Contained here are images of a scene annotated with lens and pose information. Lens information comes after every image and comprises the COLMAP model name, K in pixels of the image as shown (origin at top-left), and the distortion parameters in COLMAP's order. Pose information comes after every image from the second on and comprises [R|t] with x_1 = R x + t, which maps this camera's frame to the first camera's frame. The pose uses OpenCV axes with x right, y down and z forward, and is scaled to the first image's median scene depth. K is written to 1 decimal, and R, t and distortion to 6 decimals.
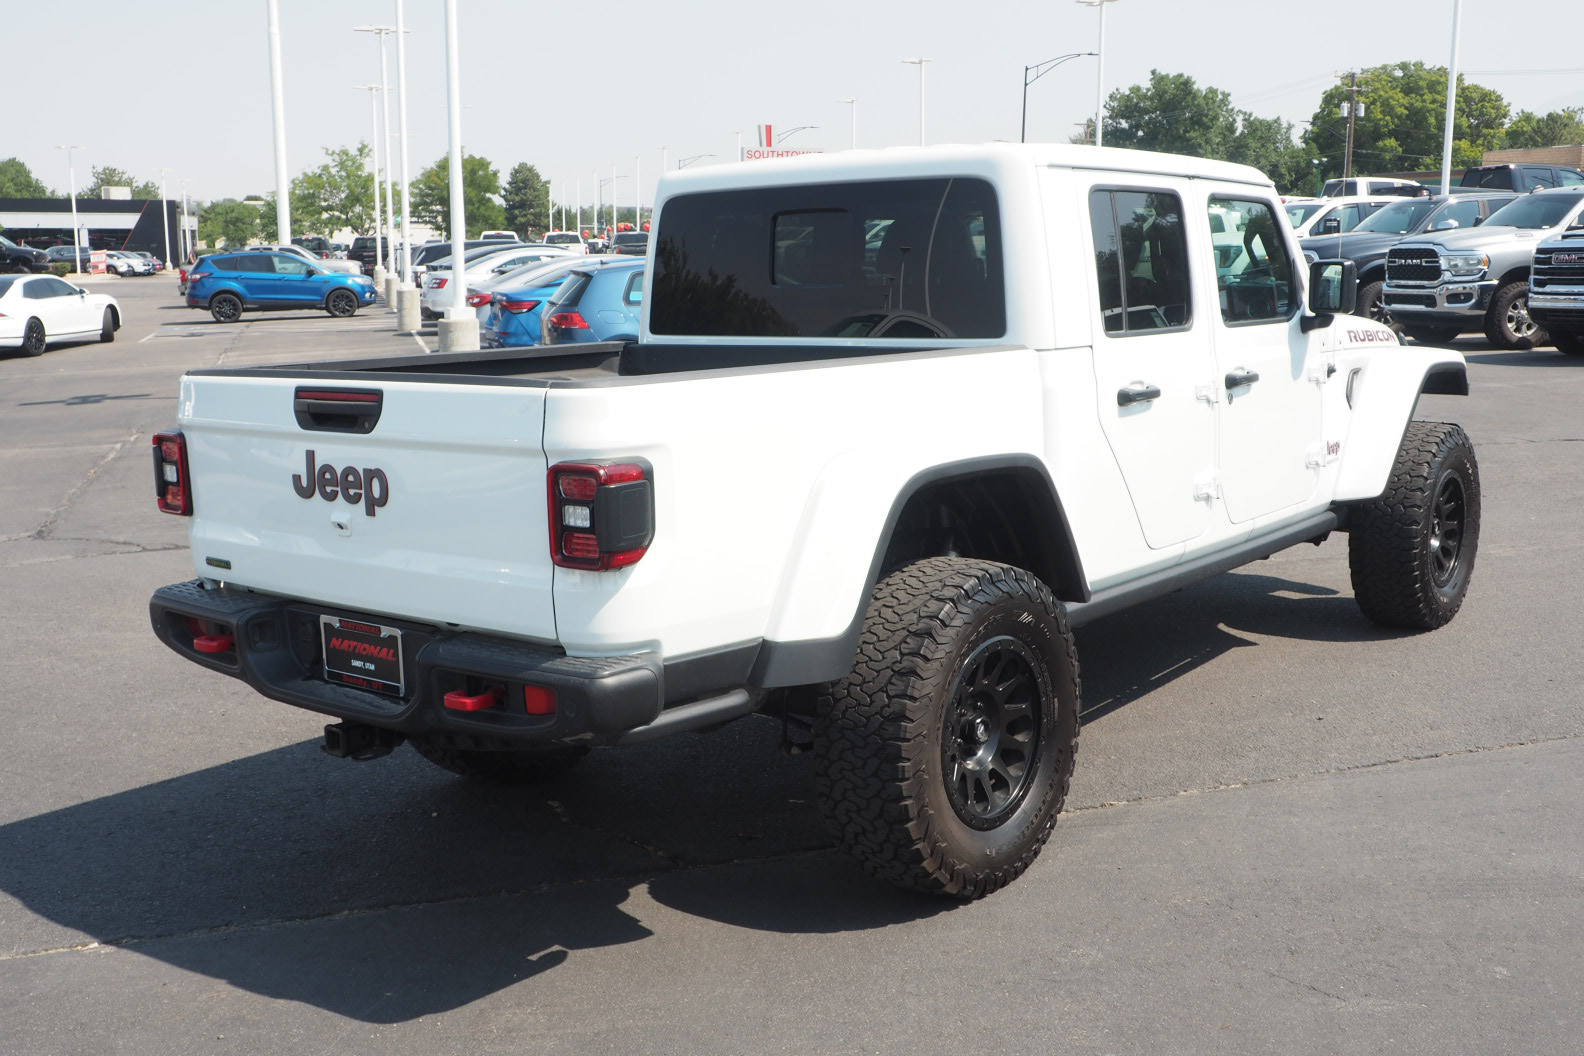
lens RADIAL K [[1646.8, 0, 791.9], [0, 1646.8, 557.3], [0, 0, 1]] dist [-0.017301, 0.009758]
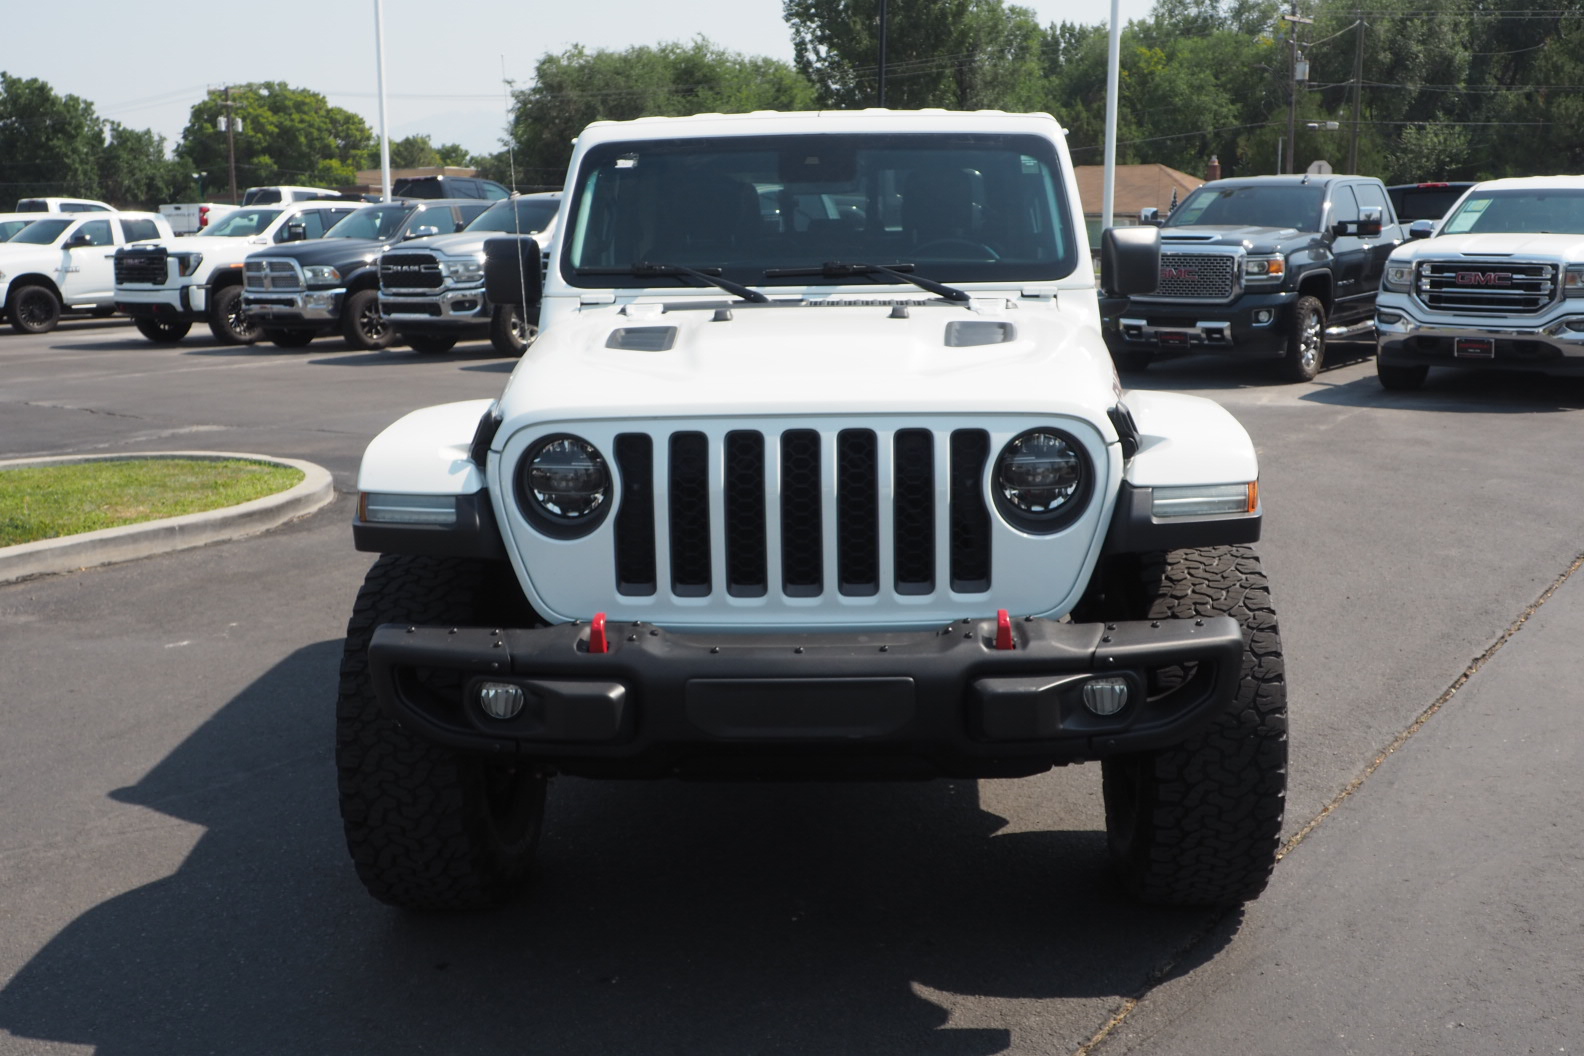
lens RADIAL K [[1589.2, 0, 812.0], [0, 1589.2, 556.0], [0, 0, 1]] dist [-0.016064, 0.007039]
pose [[0.780843, -0.113007, 0.614422, -0.011195], [0.115497, 0.992663, 0.035794, -0.011026], [-0.613958, 0.043015, 0.788165, 0.074446]]
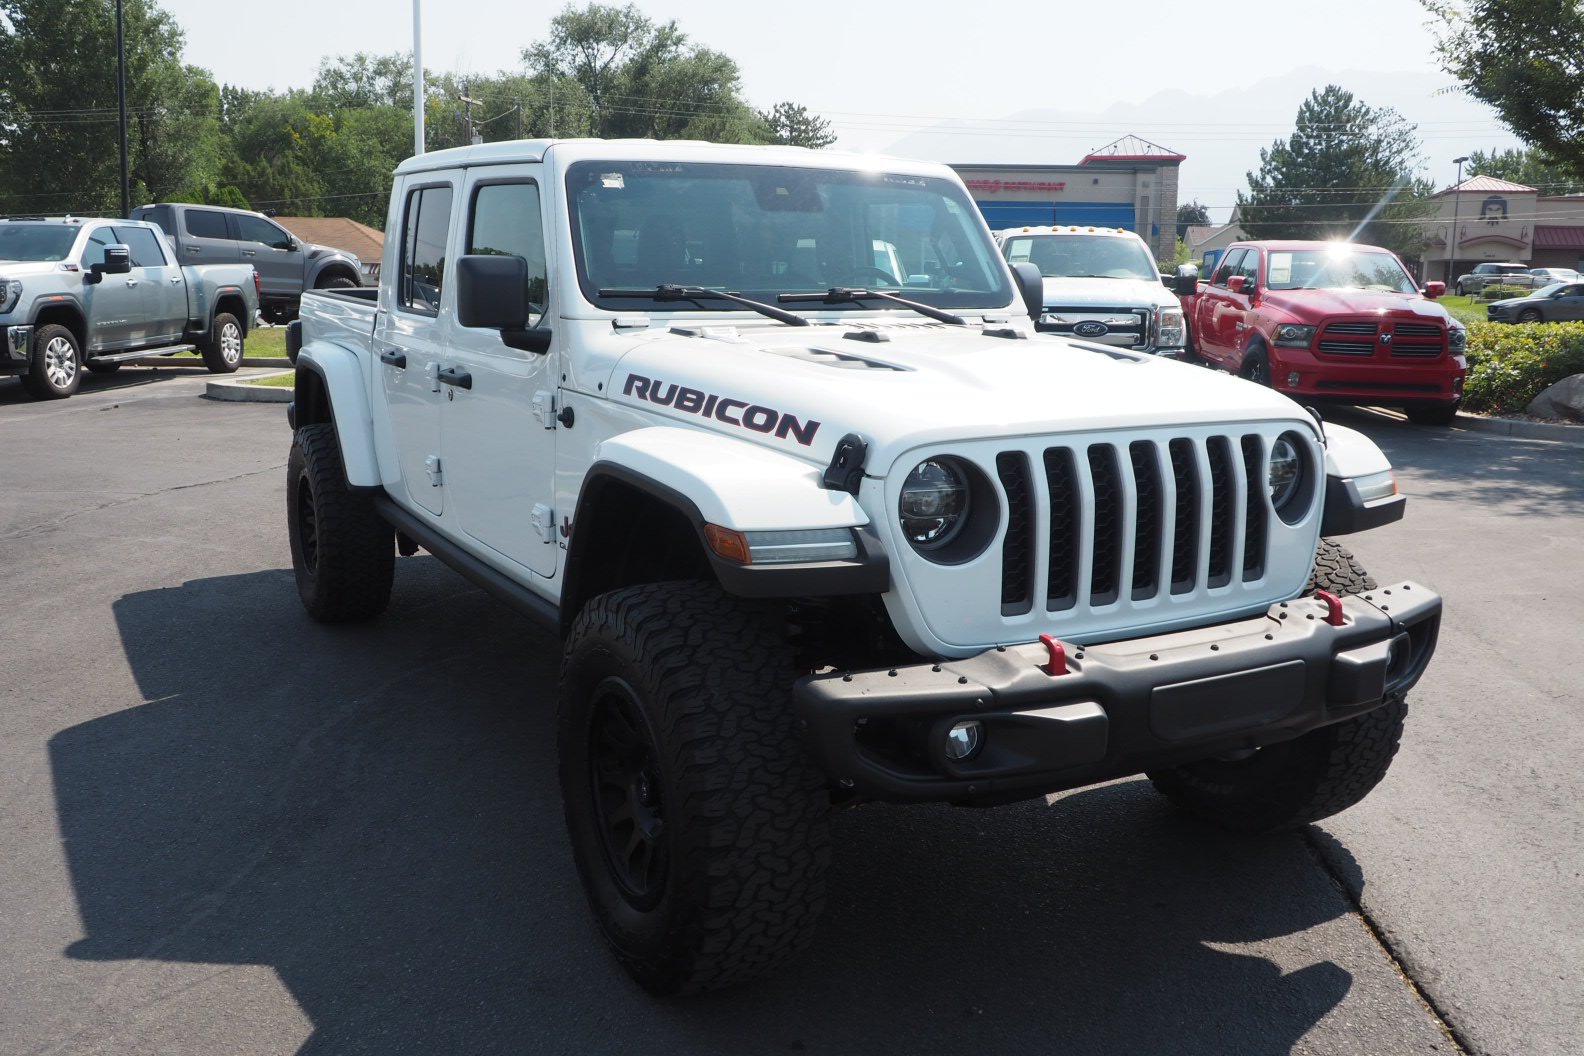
lens RADIAL K [[1365.0, 0, 792.0], [0, 1365.0, 528.0], [0, 0, 1]] dist [-0.010044, -0.007014]
pose [[0.340808, -0.142803, 0.929224, -0.035061], [0.162052, 0.982525, 0.091559, -0.019323], [-0.926061, 0.119378, 0.357994, 0.127338]]
